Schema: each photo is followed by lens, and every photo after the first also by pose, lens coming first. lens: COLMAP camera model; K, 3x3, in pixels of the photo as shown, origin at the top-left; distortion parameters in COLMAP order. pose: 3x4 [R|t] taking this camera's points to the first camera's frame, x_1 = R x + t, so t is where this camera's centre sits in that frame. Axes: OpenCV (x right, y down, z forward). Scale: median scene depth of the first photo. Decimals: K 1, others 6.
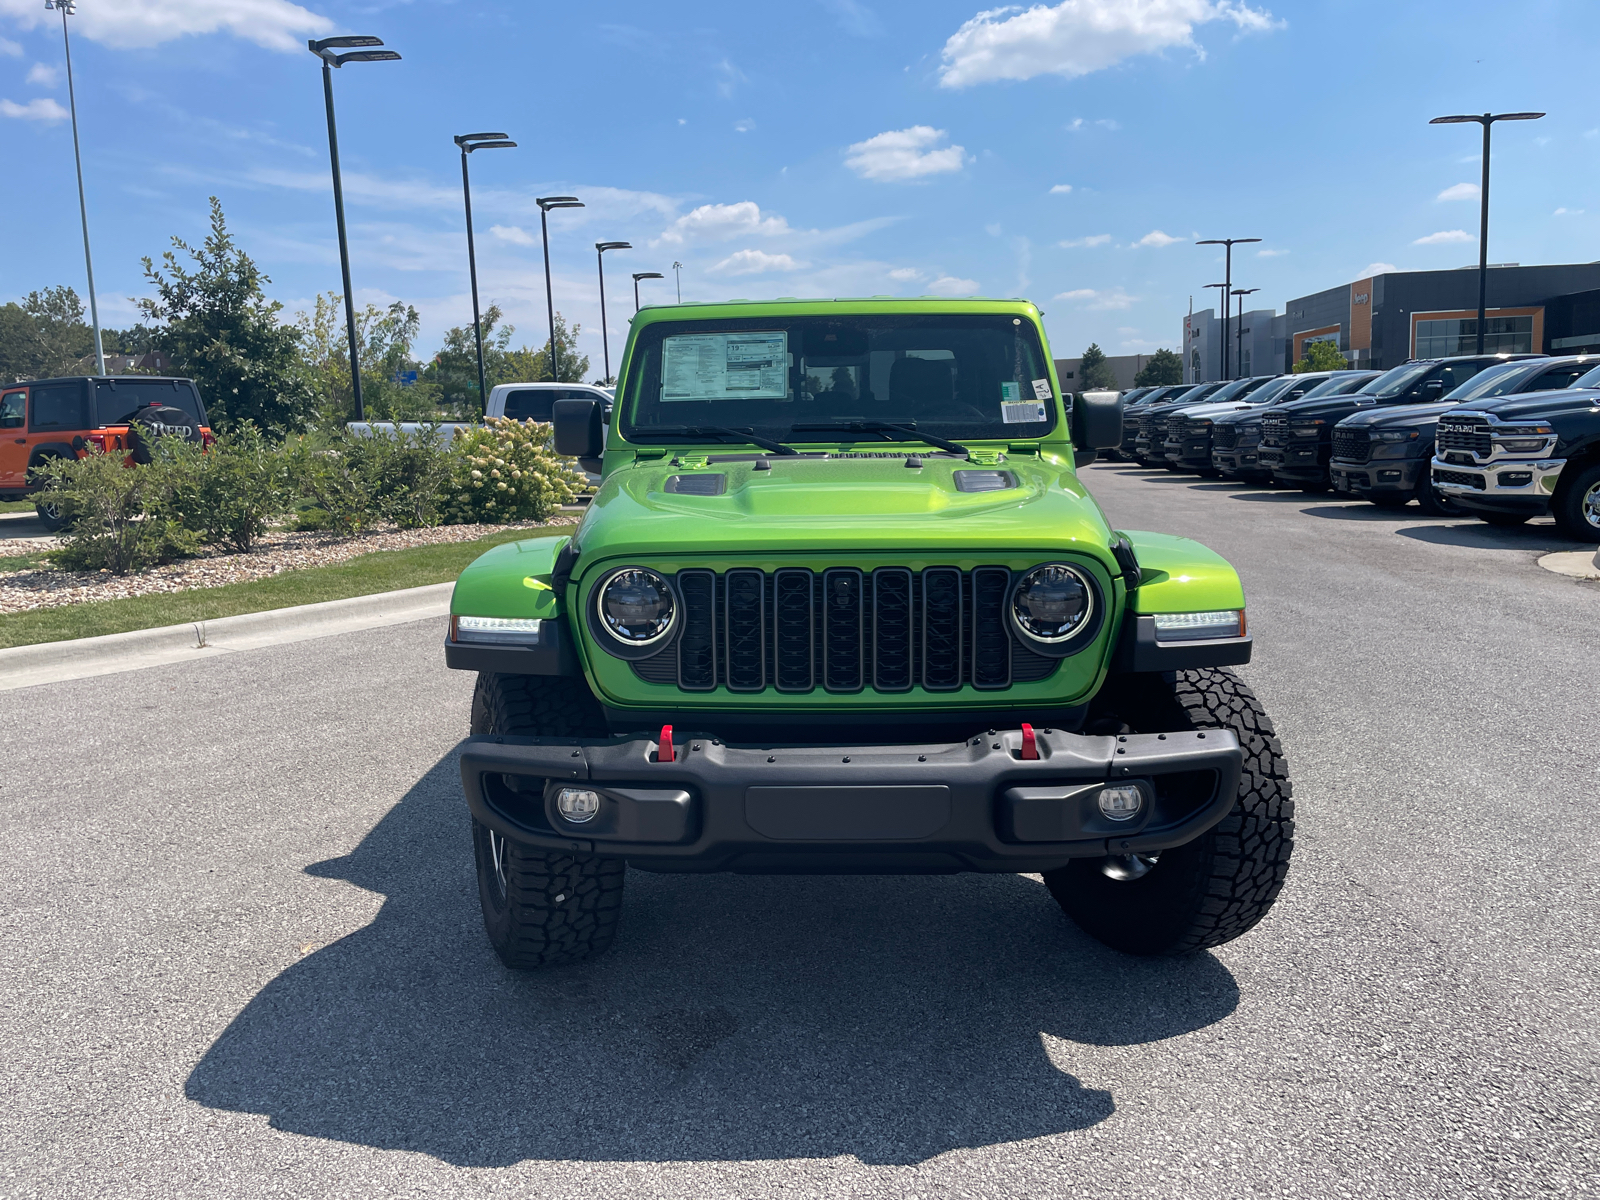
lens RADIAL K [[1209.4, 0, 789.5], [0, 1209.4, 607.0], [0, 0, 1]] dist [0.089409, -0.116503]
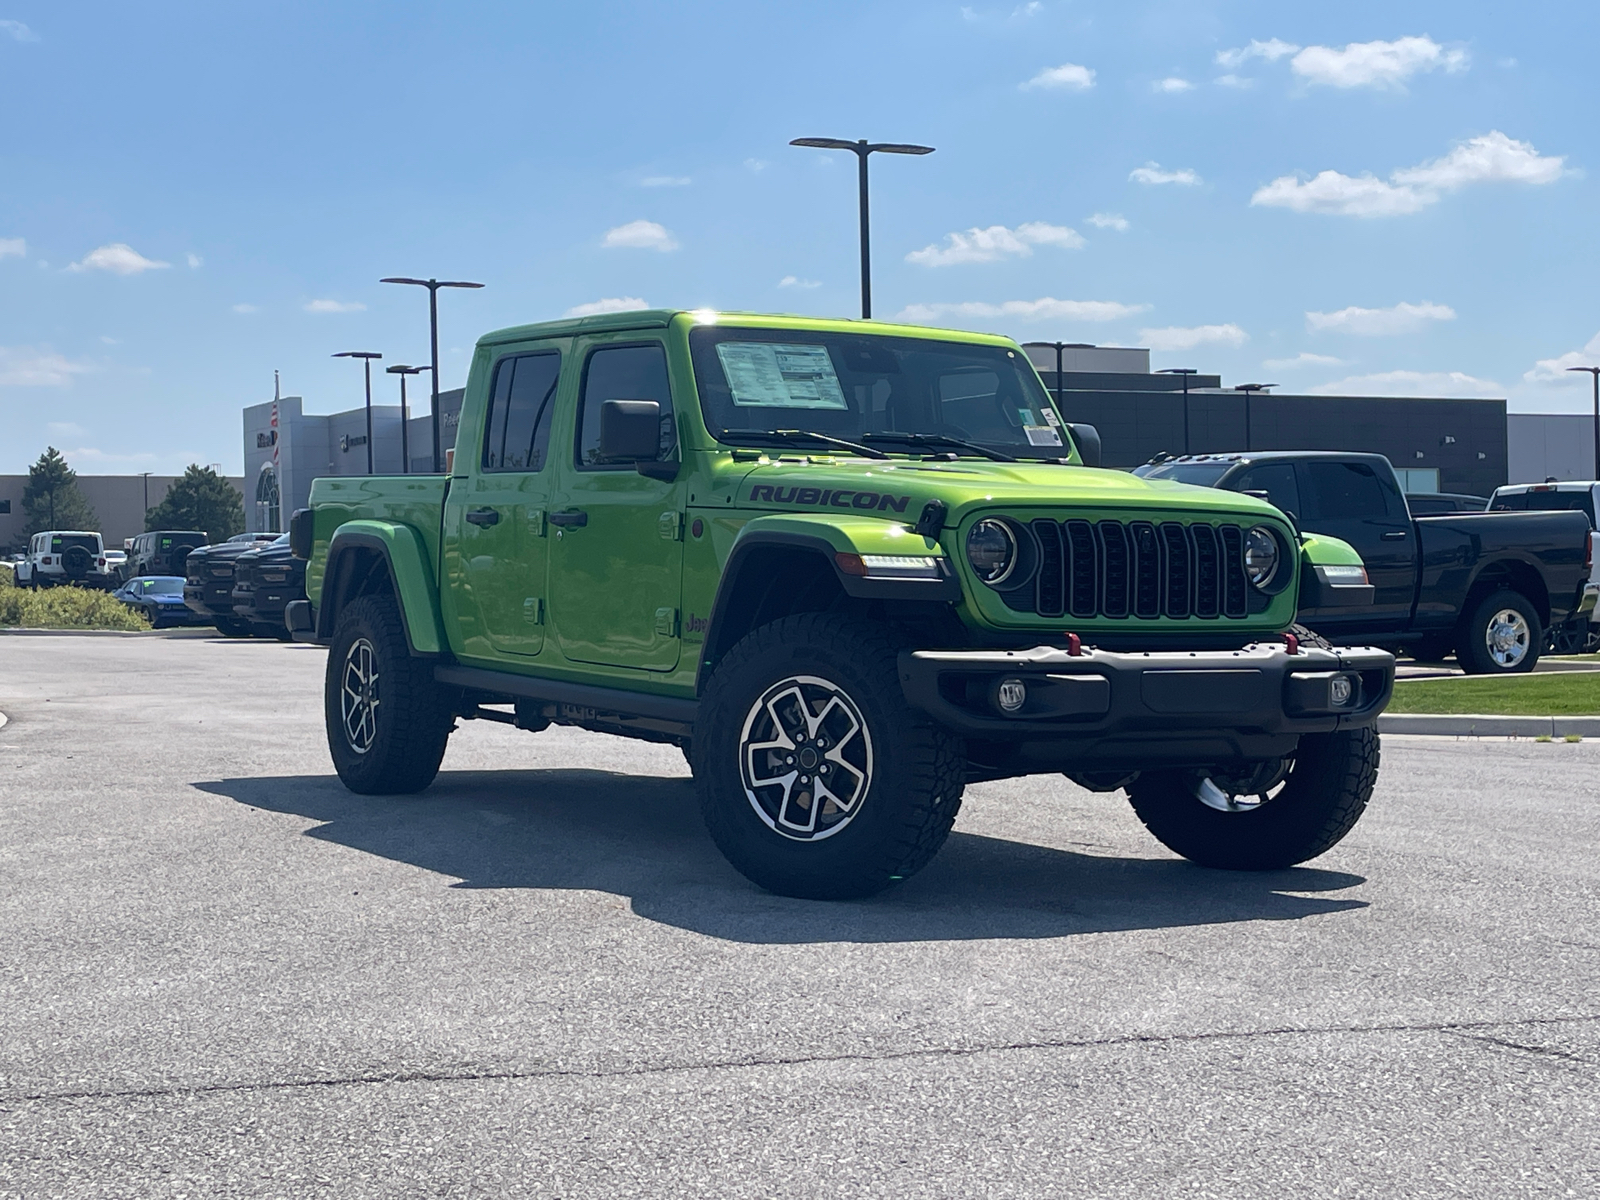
lens RADIAL K [[2458.6, 0, 799.4], [0, 2458.6, 609.7], [0, 0, 1]] dist [0.114819, 0.000000]
pose [[0.851635, 0.019890, 0.523758, -1.087000], [0.059130, 0.989255, -0.133713, 0.258574], [-0.520790, 0.144844, 0.841307, -0.662970]]
